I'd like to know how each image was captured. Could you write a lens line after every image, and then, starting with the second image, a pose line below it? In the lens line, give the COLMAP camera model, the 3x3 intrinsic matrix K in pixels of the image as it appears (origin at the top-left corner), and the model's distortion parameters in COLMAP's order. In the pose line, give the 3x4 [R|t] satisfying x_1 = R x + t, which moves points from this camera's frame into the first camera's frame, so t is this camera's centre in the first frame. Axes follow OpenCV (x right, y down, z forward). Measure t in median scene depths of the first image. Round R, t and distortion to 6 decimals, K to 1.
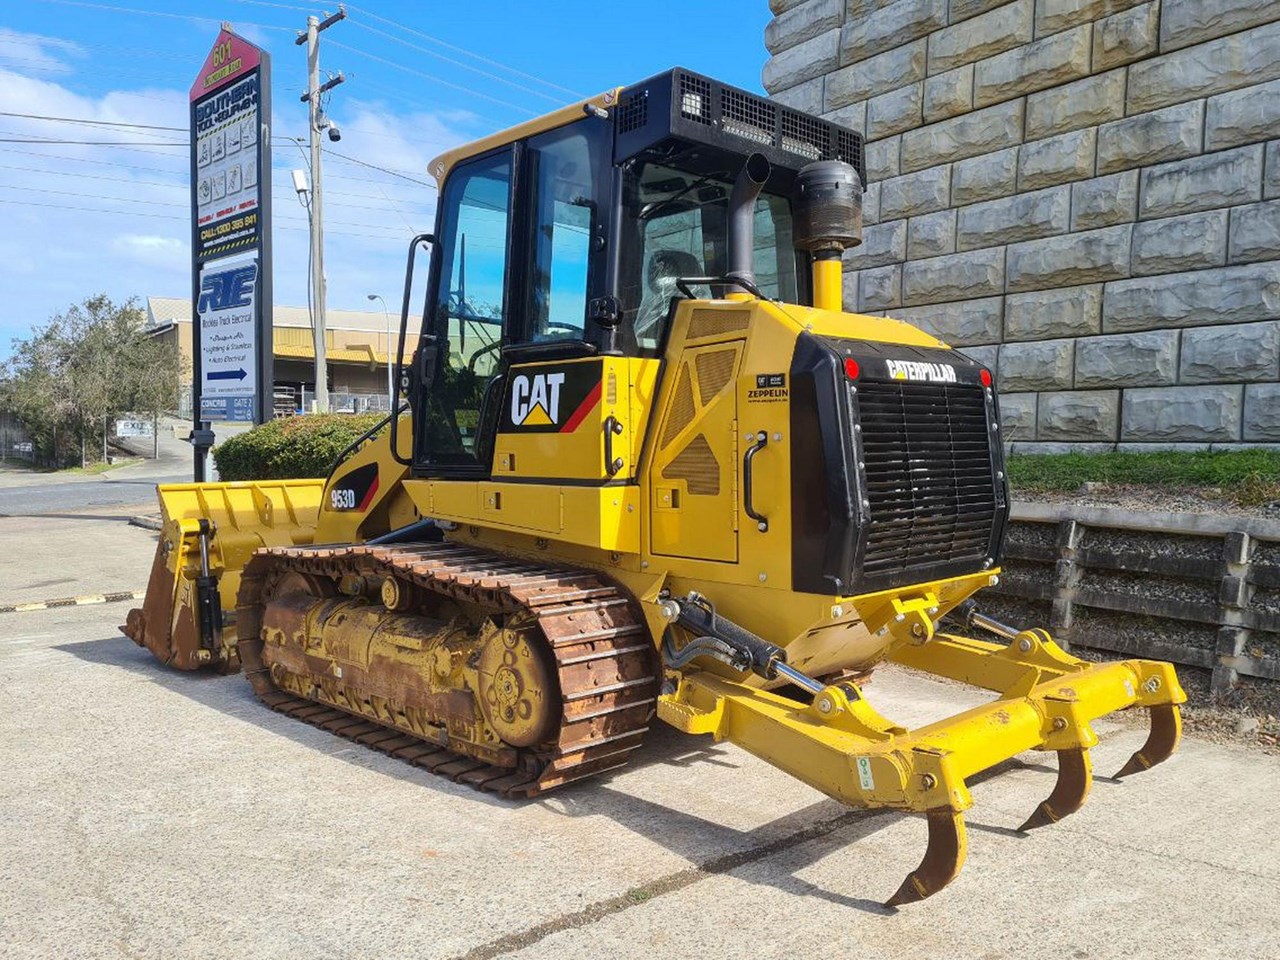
lens RADIAL K [[1027.7, 0, 687.1], [0, 1027.7, 479.0], [0, 0, 1]] dist [0.083207, -0.069428]
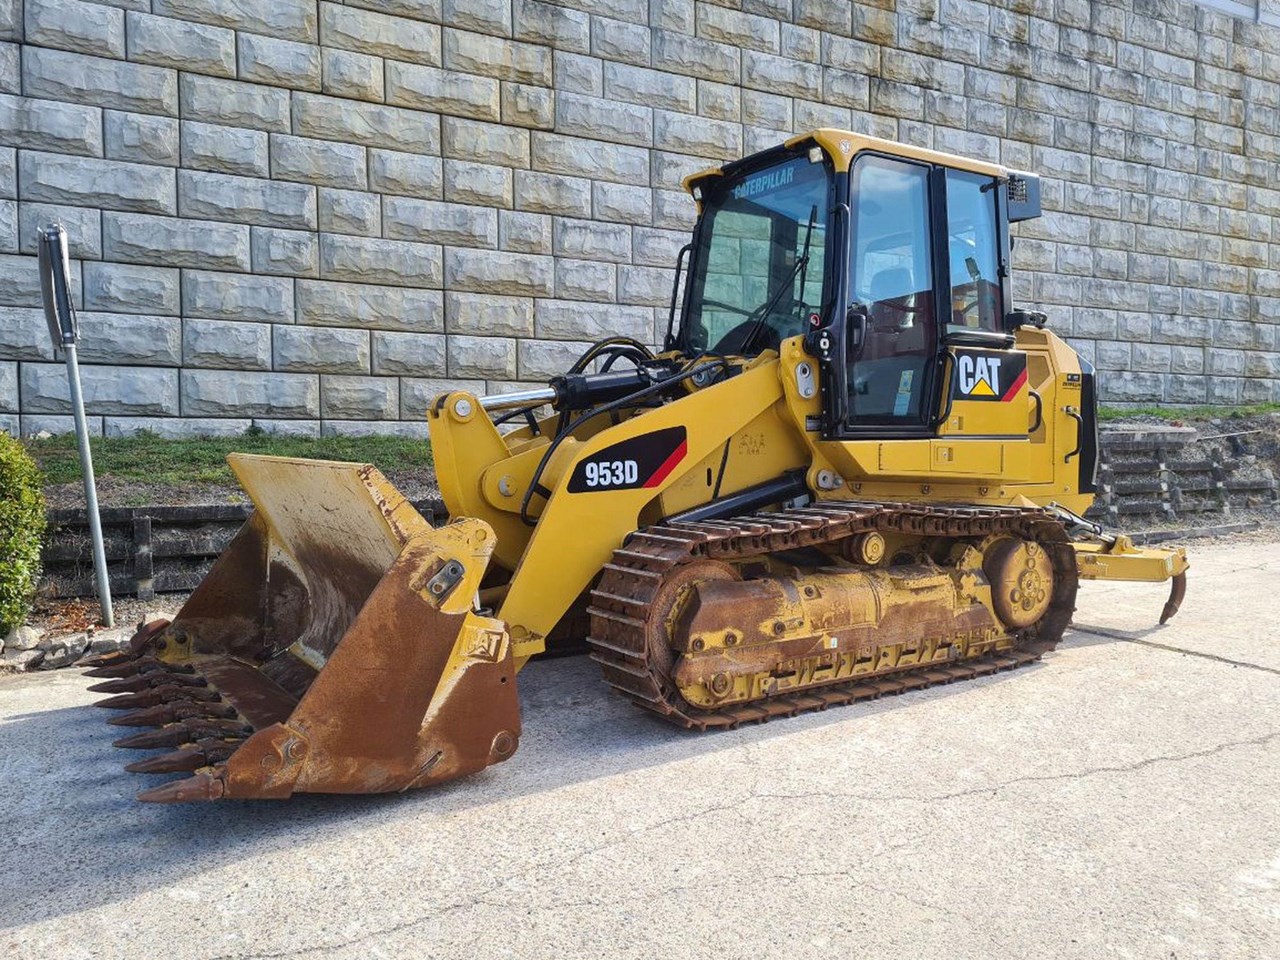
lens RADIAL K [[1027.7, 0, 687.1], [0, 1027.7, 479.0], [0, 0, 1]] dist [0.083207, -0.069428]
pose [[0.170464, -0.034611, 0.984756, -0.829243], [0.036247, 0.998927, 0.028835, 0.002051], [-0.984697, 0.030779, 0.171536, 0.621537]]
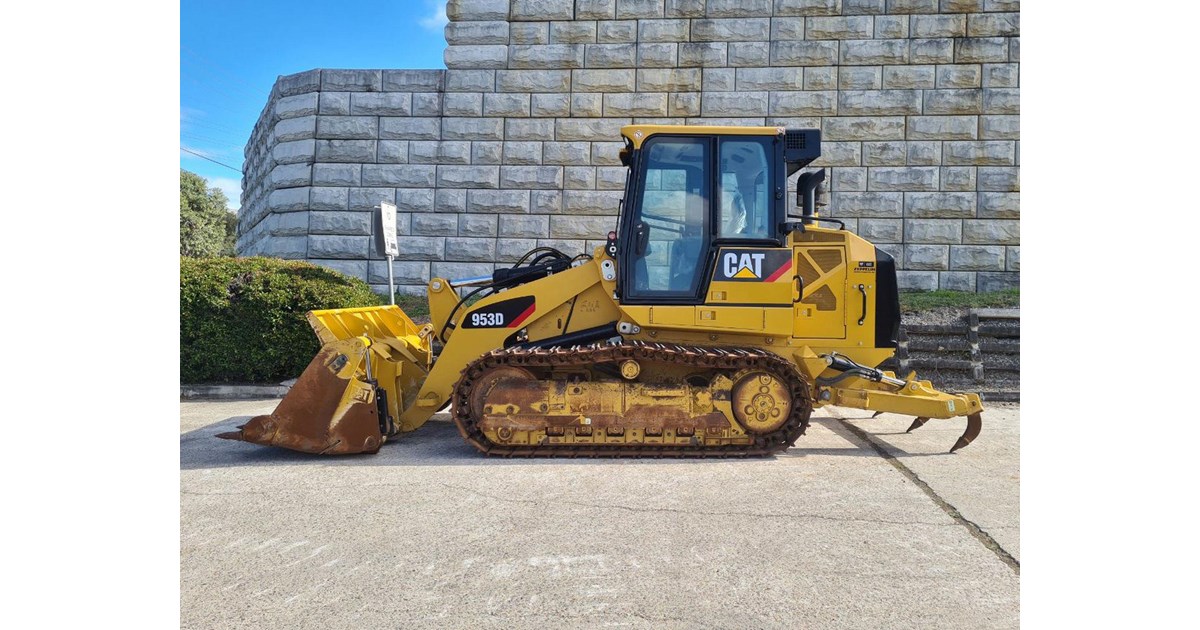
lens RADIAL K [[684.6, 0, 625.4], [0, 684.6, 293.9], [0, 0, 1]] dist [0.052508, -0.001571]
pose [[0.689640, 0.015427, 0.723988, -0.703629], [0.008515, 0.999531, -0.029410, 0.009637], [-0.724102, 0.026447, 0.689185, 0.124490]]
